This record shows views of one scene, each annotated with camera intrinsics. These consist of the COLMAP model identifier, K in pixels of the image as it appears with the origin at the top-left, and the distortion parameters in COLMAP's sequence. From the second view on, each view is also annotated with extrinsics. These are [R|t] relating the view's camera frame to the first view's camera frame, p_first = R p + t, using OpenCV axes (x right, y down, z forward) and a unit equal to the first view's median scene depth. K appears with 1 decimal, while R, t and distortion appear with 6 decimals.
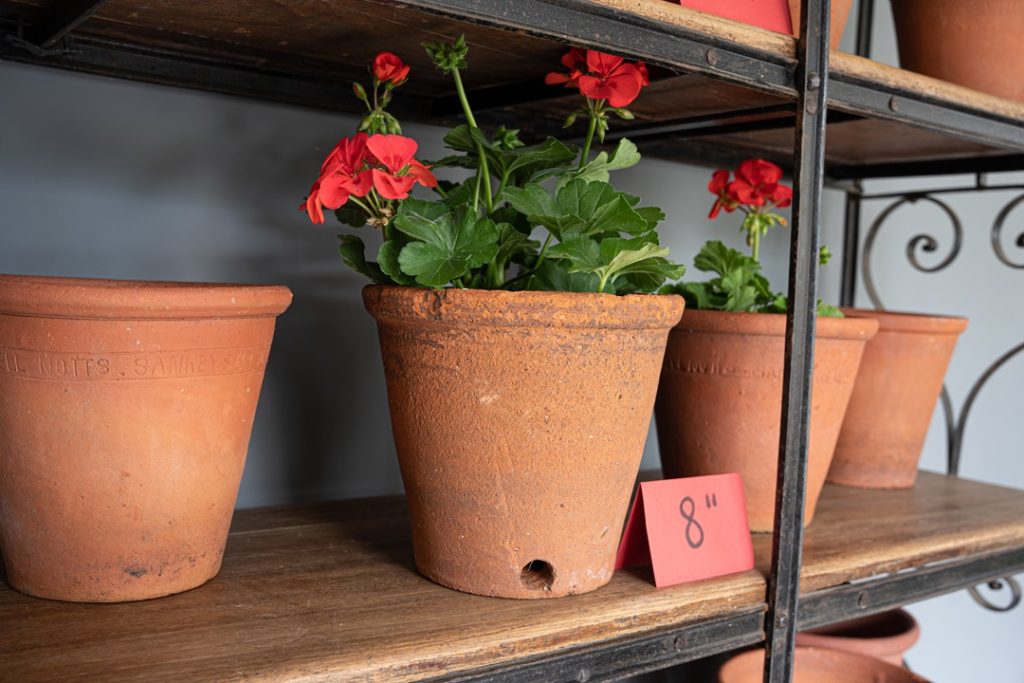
lens RADIAL K [[995.3, 0, 511.2], [0, 995.3, 341.4], [0, 0, 1]] dist [-0.063234, 0.000000]
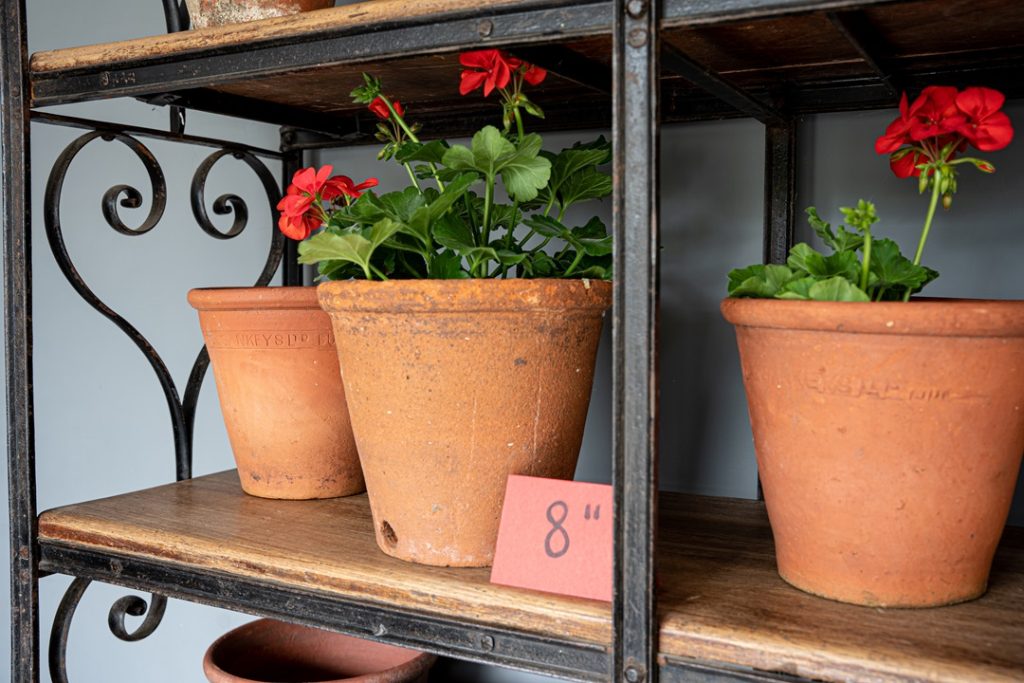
lens RADIAL K [[995.3, 0, 509.2], [0, 995.3, 341.9], [0, 0, 1]] dist [-0.063234, 0.000000]
pose [[0.445019, 0.006842, -0.895495, 1.079080], [-0.032771, 0.999425, -0.008650, 0.023179], [0.894921, 0.033196, 0.444987, 0.610154]]
